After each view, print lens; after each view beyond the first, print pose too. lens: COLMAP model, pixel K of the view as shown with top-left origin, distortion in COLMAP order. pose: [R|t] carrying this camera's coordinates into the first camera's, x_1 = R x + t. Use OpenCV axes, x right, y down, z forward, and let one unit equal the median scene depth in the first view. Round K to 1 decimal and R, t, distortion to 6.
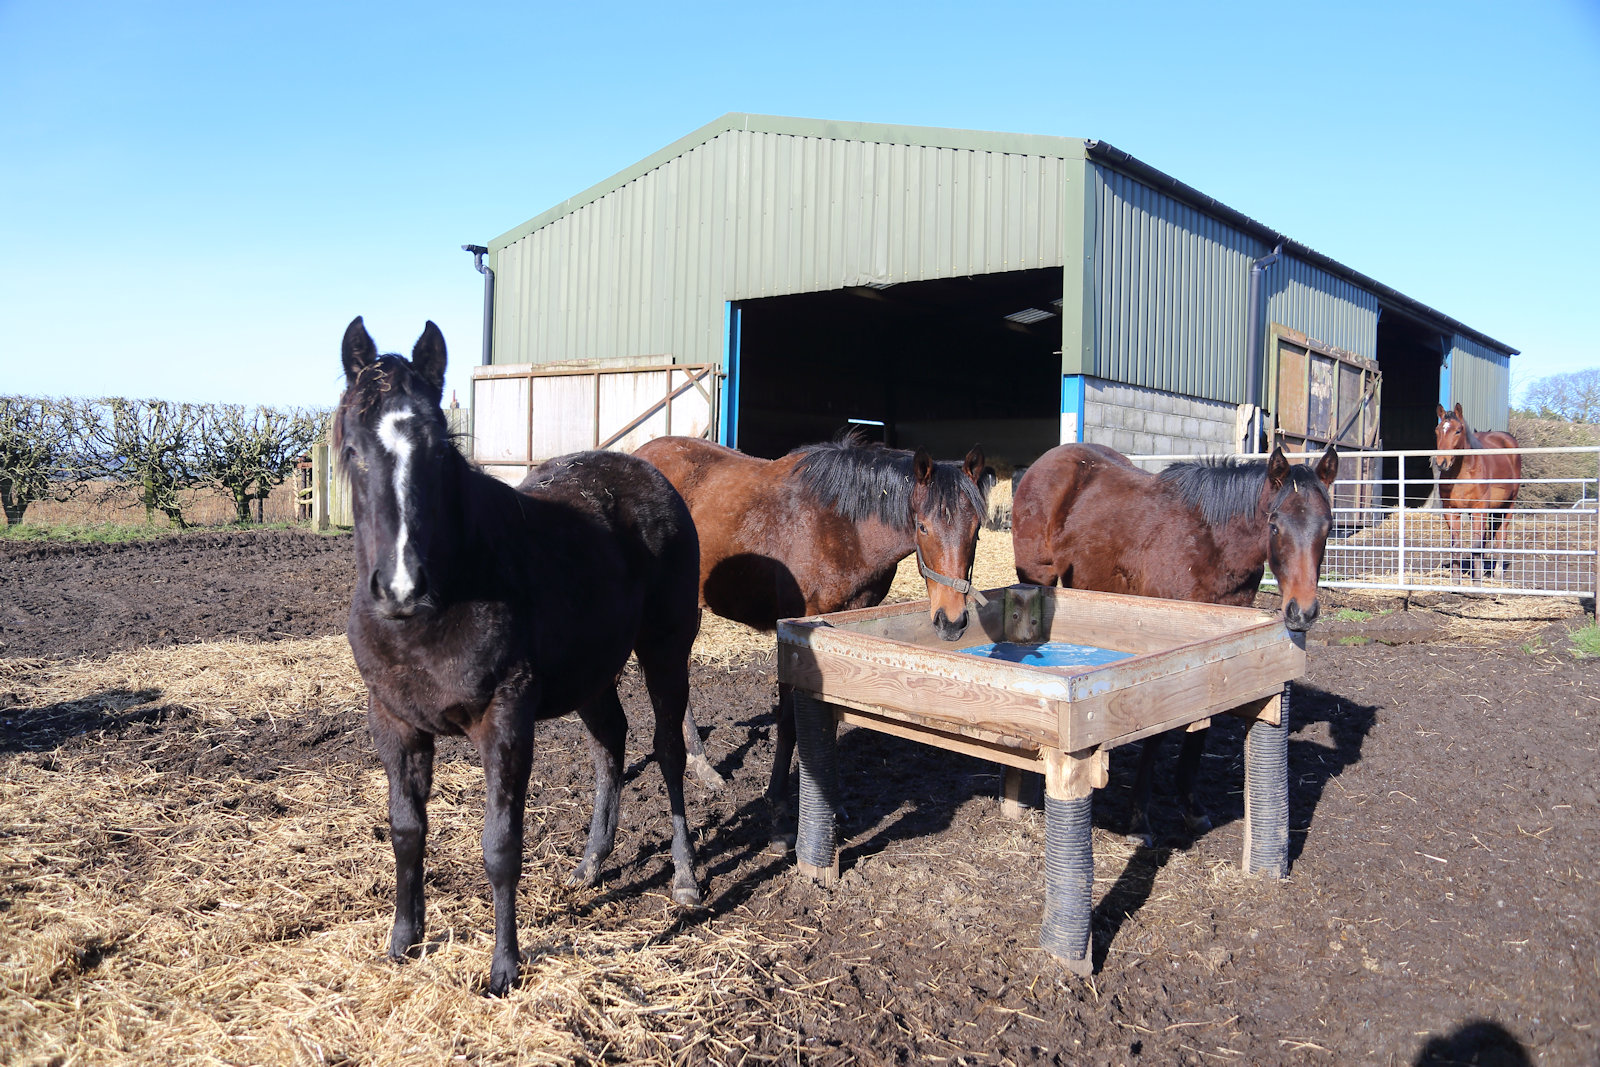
lens RADIAL K [[1534.9, 0, 799.5], [0, 1534.9, 533.2], [0, 0, 1]] dist [-0.010586, 0.000000]
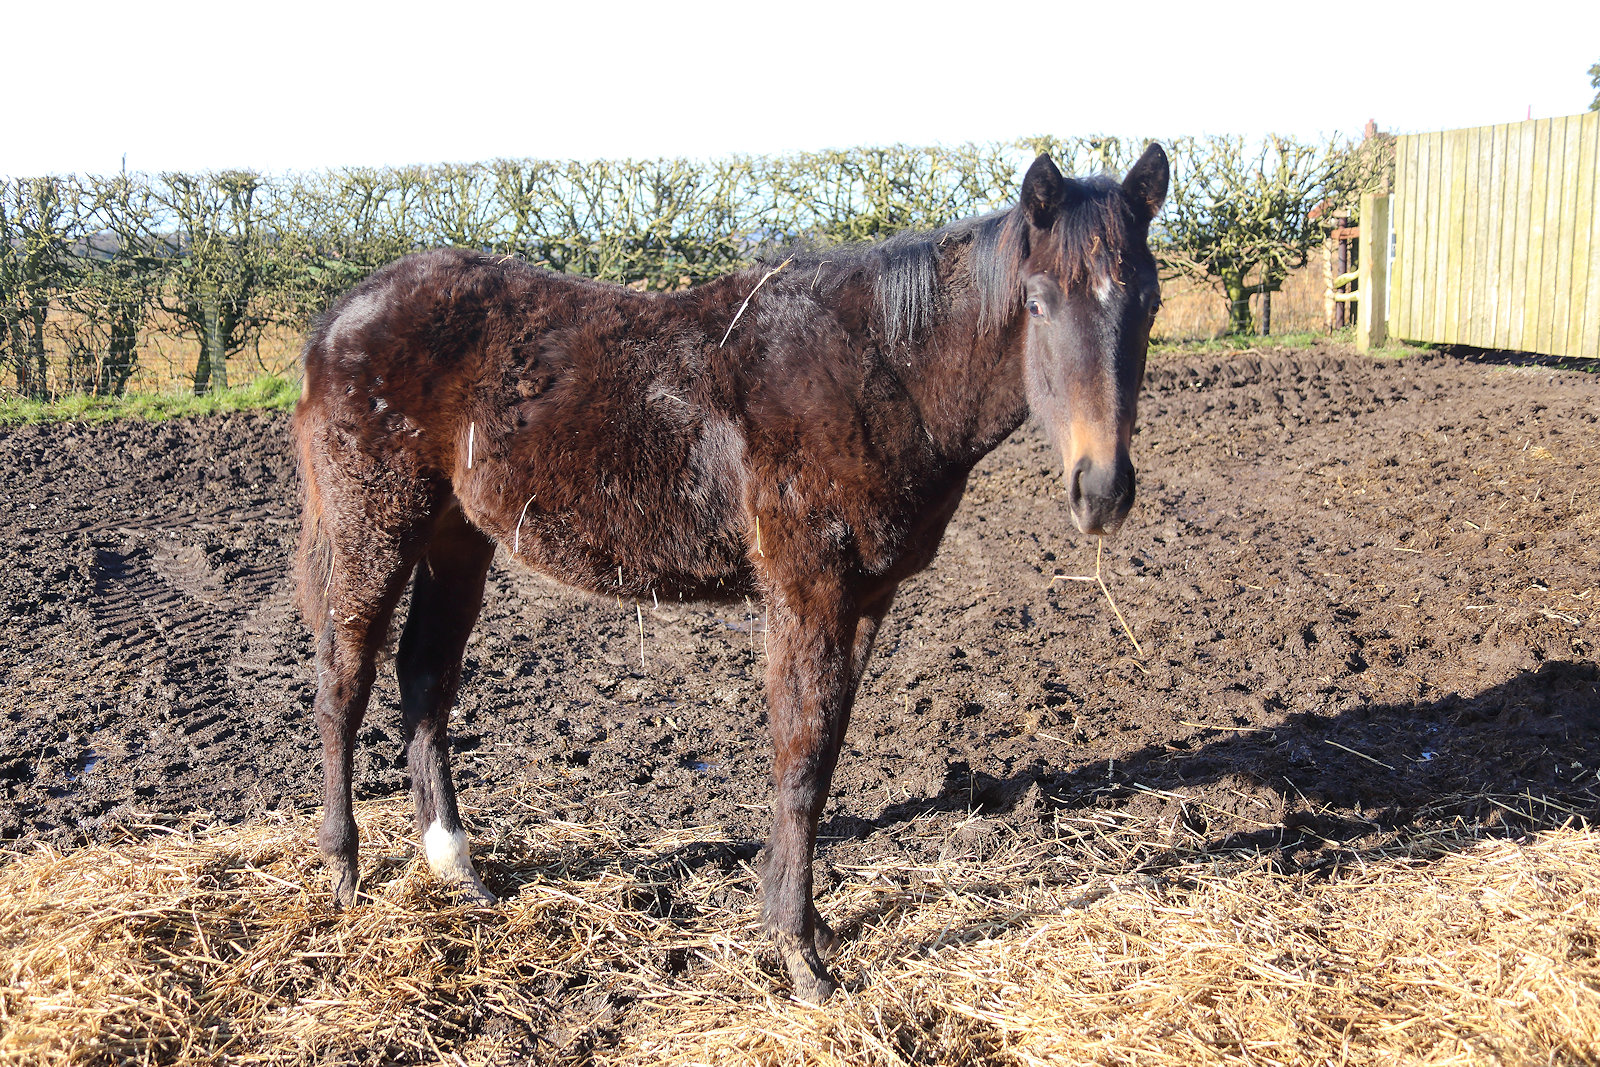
lens RADIAL K [[1640.7, 0, 799.2], [0, 1640.7, 531.2], [0, 0, 1]] dist [0.003610, 0.000000]
pose [[0.821932, 0.059101, -0.566512, -0.136884], [0.022124, 0.990539, 0.135436, -0.021644], [0.569156, -0.123853, 0.812848, 0.372795]]
